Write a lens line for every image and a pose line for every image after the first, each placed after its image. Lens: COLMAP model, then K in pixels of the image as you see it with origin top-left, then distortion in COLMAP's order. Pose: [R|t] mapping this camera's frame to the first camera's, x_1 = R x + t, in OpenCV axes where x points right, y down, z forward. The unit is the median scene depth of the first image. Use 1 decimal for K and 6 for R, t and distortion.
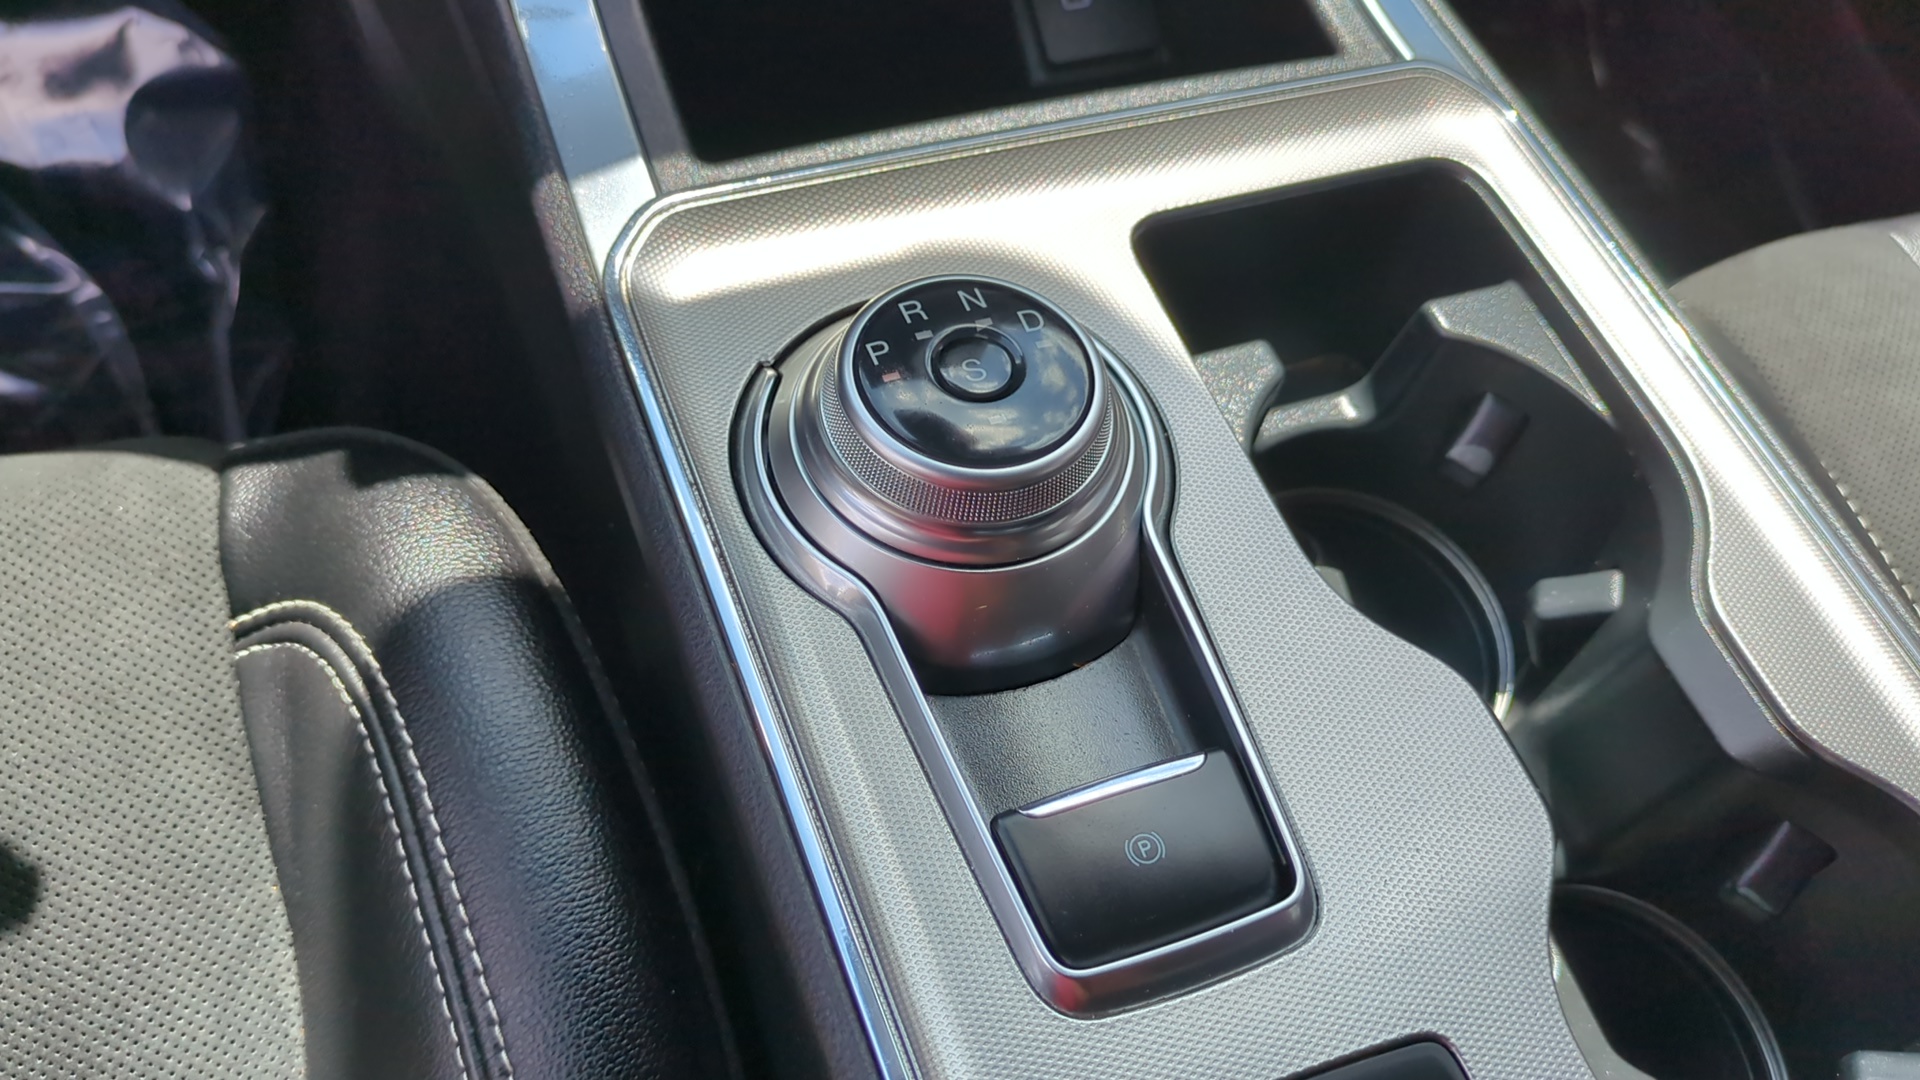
lens RADIAL K [[1652.9, 0, 960.5], [0, 1652.9, 541.8], [0, 0, 1]] dist [0.065982, -0.071460]
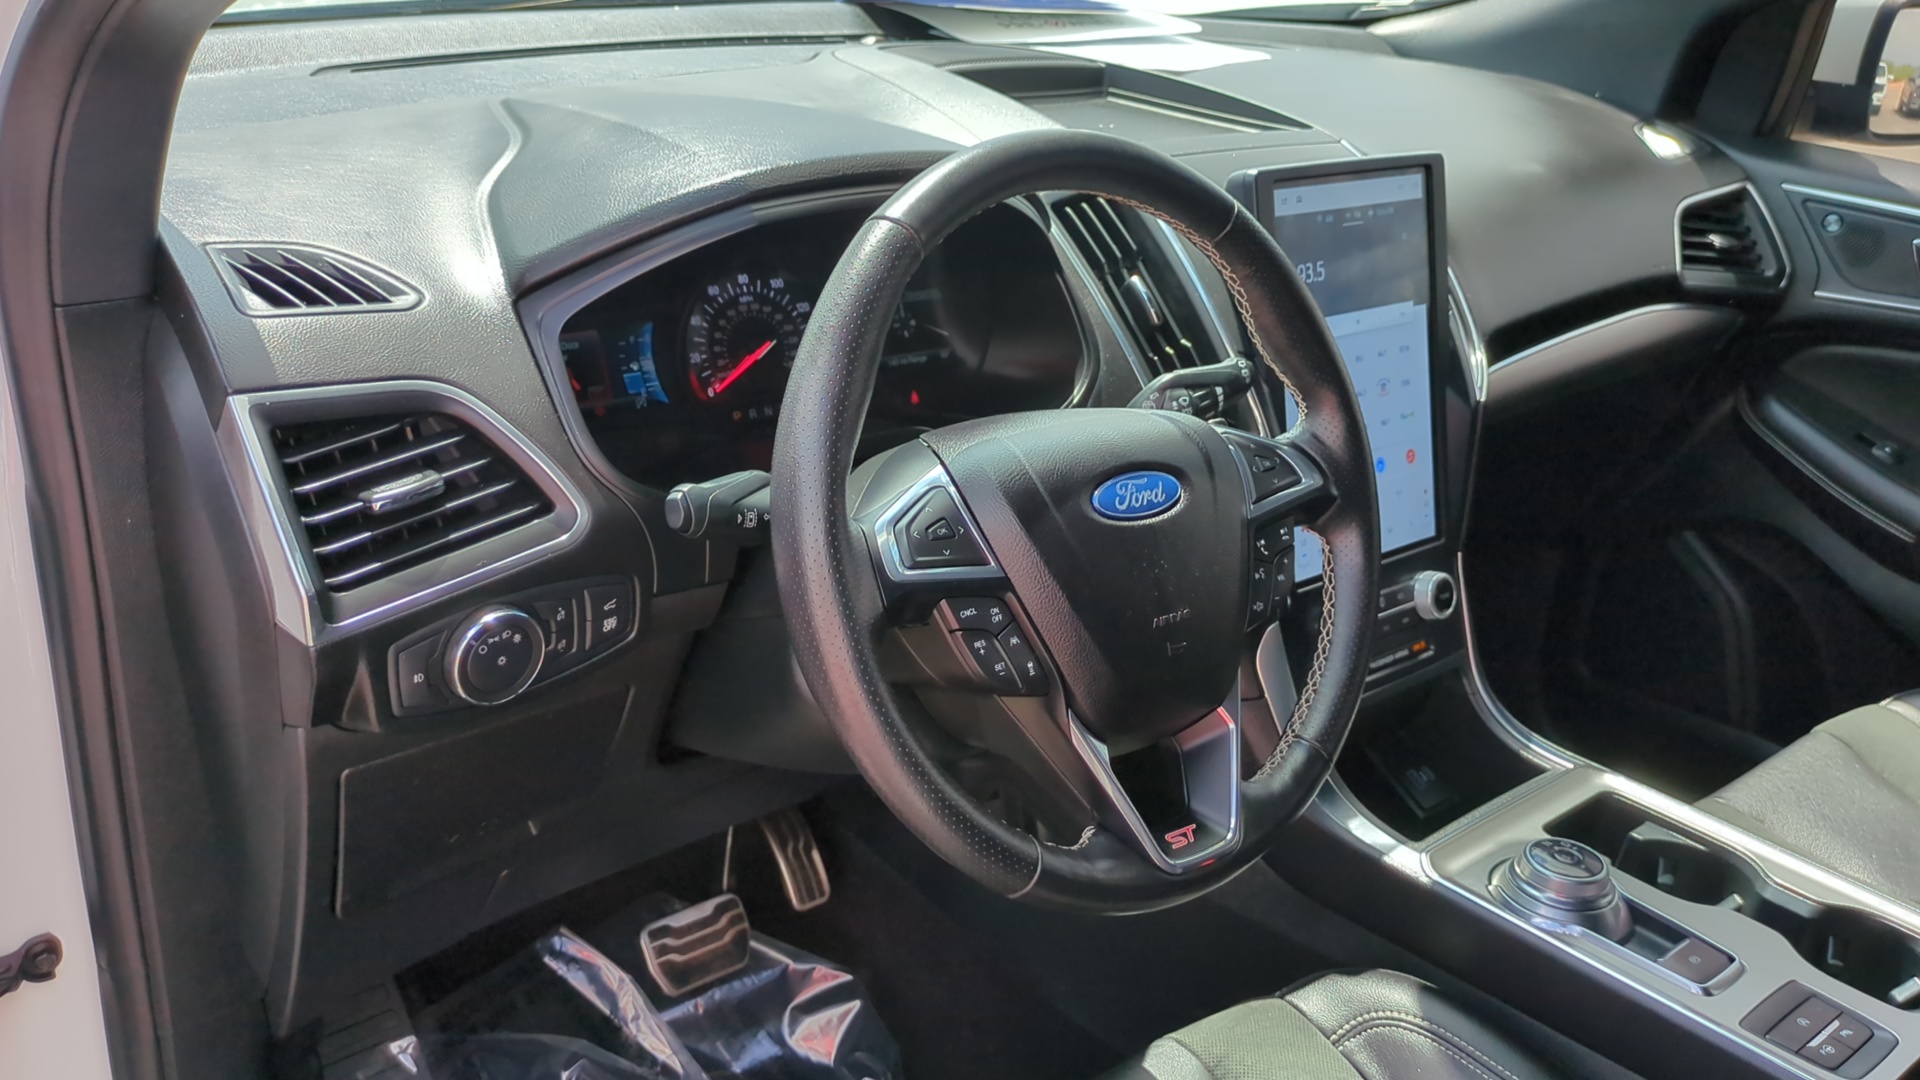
lens RADIAL K [[1652.9, 0, 979.5], [0, 1652.9, 545.8], [0, 0, 1]] dist [0.065982, -0.071460]
pose [[0.937667, -0.191674, 0.289898, -1.673569], [0.313104, 0.827908, -0.465332, 0.486593], [-0.150817, 0.527095, 0.836316, -1.704942]]
